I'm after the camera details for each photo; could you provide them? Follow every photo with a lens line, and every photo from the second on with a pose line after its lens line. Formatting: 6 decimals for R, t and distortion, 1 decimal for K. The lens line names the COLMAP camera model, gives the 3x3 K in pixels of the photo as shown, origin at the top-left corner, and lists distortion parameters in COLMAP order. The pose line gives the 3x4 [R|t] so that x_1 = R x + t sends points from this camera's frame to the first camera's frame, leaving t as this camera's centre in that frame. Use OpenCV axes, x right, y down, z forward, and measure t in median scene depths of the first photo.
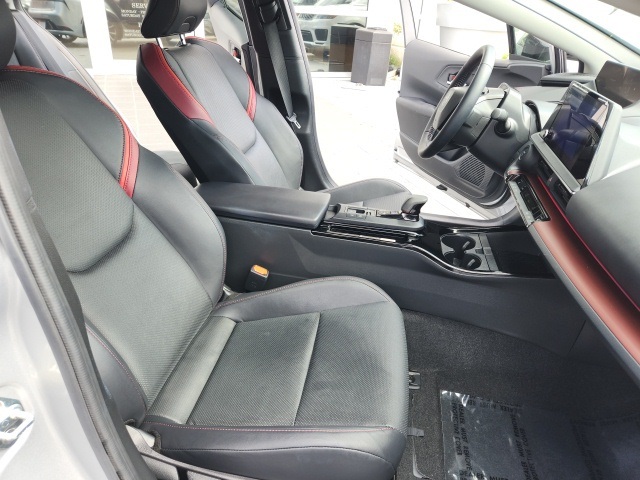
lens RADIAL K [[429.8, 0, 321.2], [0, 429.8, 238.9], [0, 0, 1]] dist [0.074751, -0.066805]
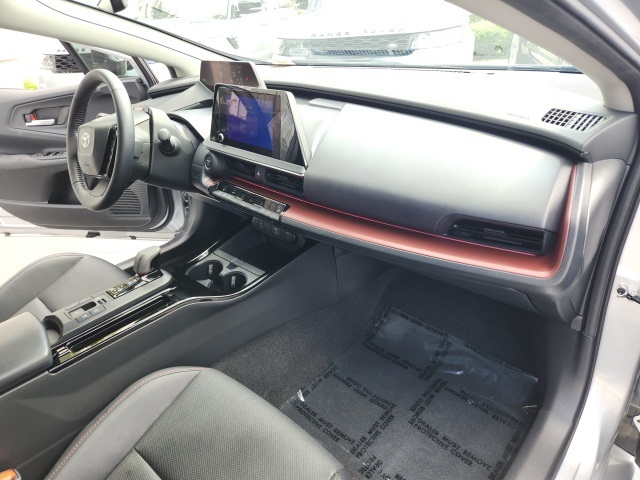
lens RADIAL K [[429.8, 0, 321.2], [0, 429.8, 238.9], [0, 0, 1]] dist [0.074751, -0.066805]
pose [[0.542896, -0.481188, 0.688275, -0.154927], [0.499220, 0.843957, 0.196256, -0.108560], [-0.675310, 0.237054, 0.698399, 0.166729]]
